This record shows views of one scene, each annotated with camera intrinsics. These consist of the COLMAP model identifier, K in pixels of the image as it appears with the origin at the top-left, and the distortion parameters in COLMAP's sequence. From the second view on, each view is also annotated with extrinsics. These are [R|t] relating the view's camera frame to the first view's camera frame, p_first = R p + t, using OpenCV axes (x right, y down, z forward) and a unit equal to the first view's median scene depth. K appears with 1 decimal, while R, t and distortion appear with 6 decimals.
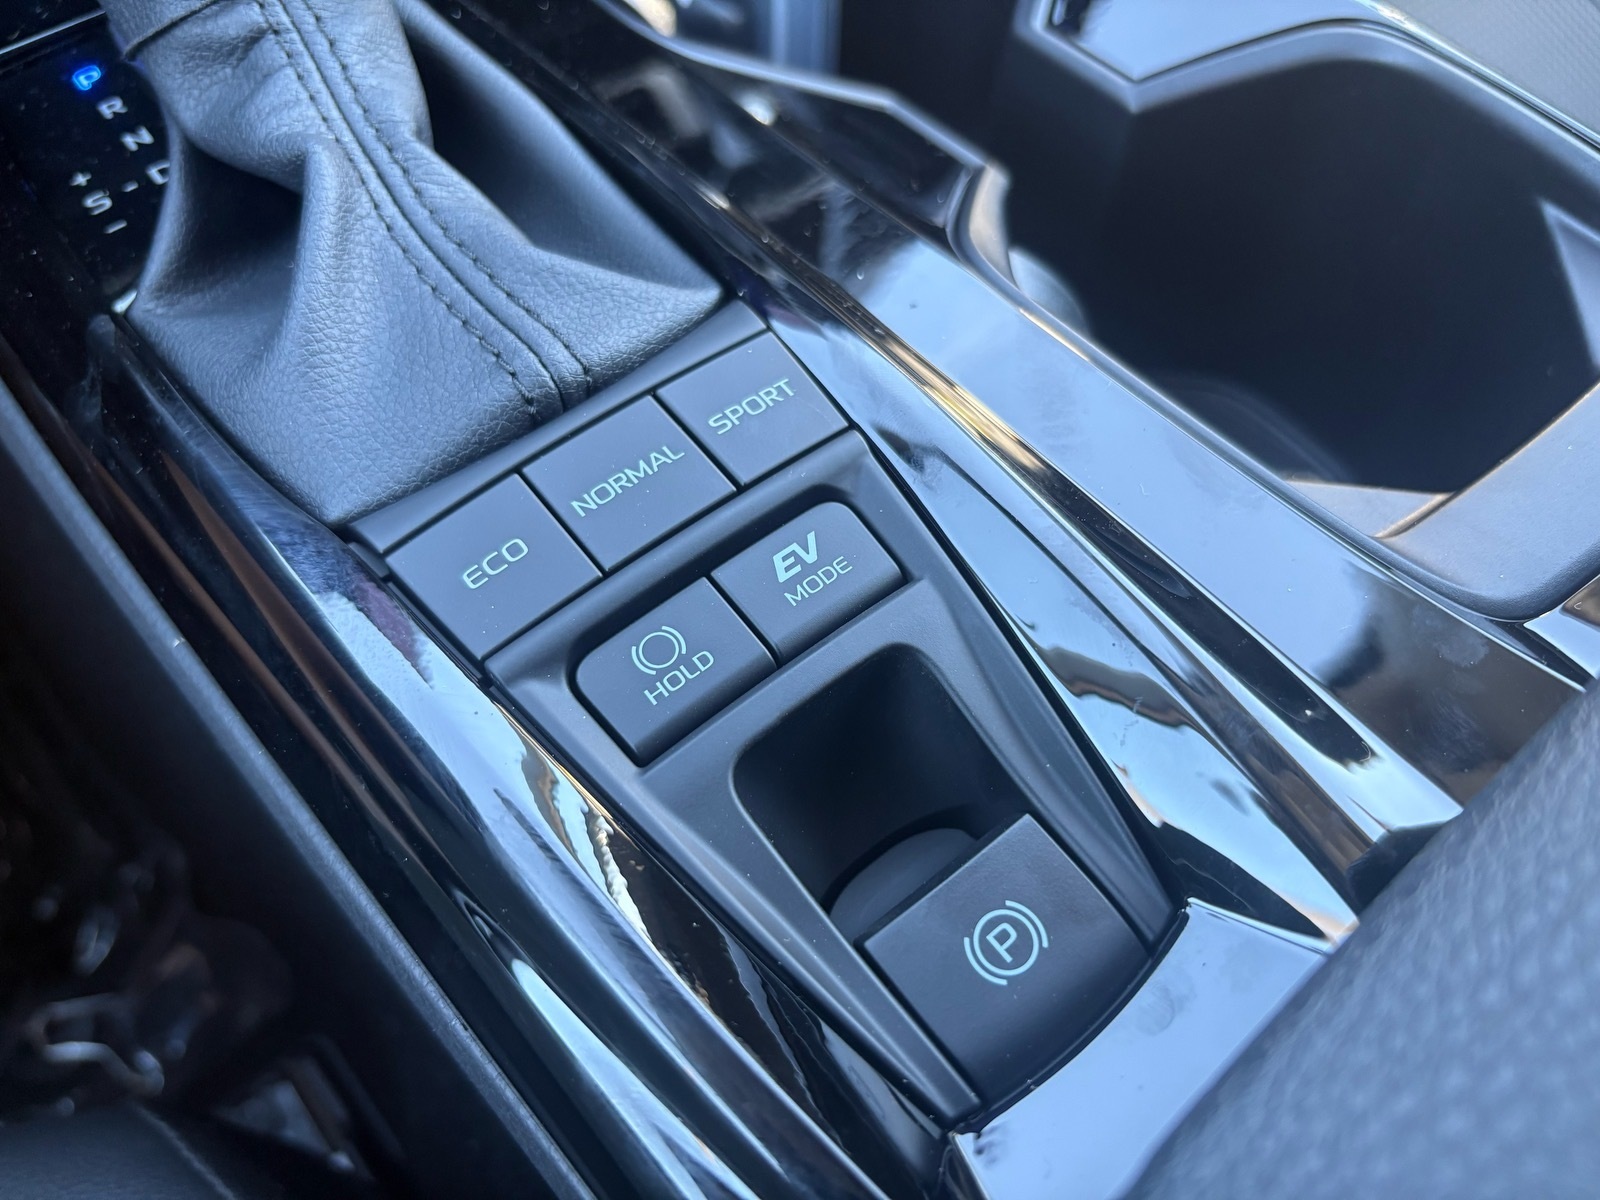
lens RADIAL K [[1215.2, 0, 840.3], [0, 1215.2, 592.7], [0, 0, 1]] dist [-0.000485, -0.082746]
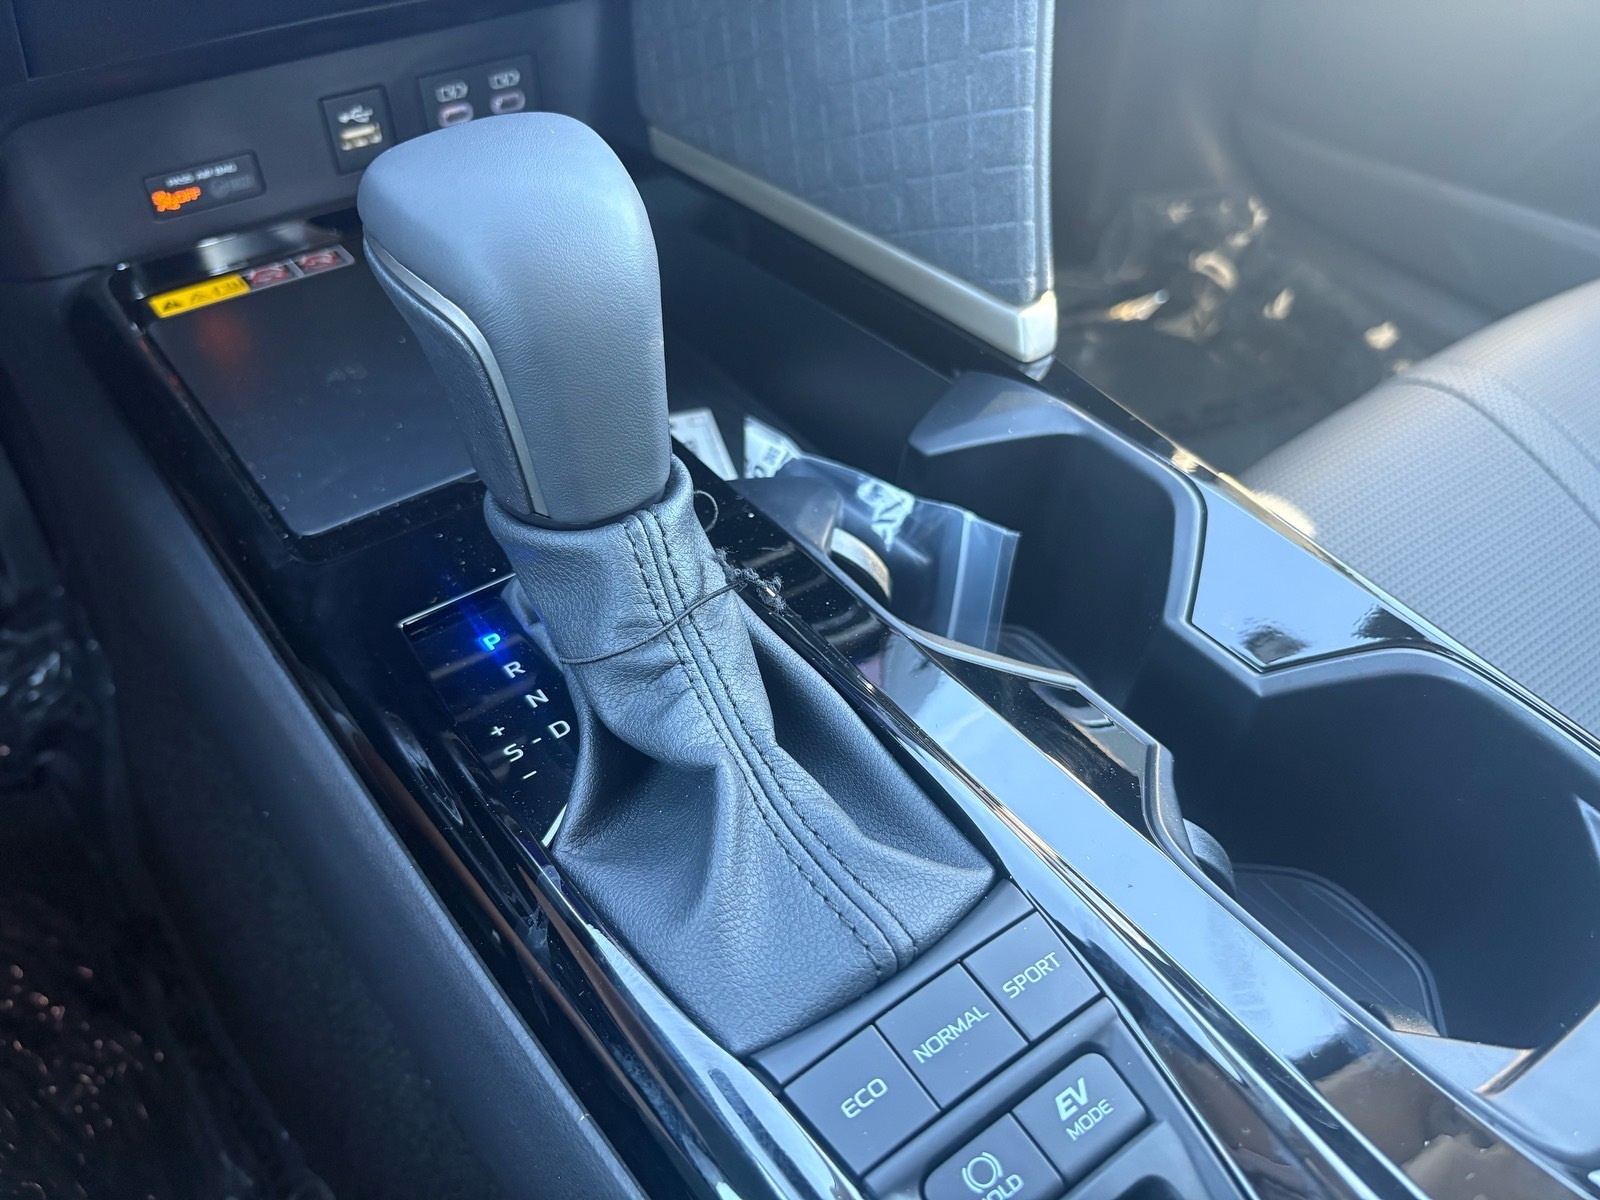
lens RADIAL K [[1215.2, 0, 840.3], [0, 1215.2, 592.7], [0, 0, 1]] dist [-0.000485, -0.082746]
pose [[0.998699, 0.048083, -0.016974, -0.288564], [-0.050759, 0.969186, -0.241044, -0.230576], [0.004860, 0.241592, 0.970366, -0.465234]]
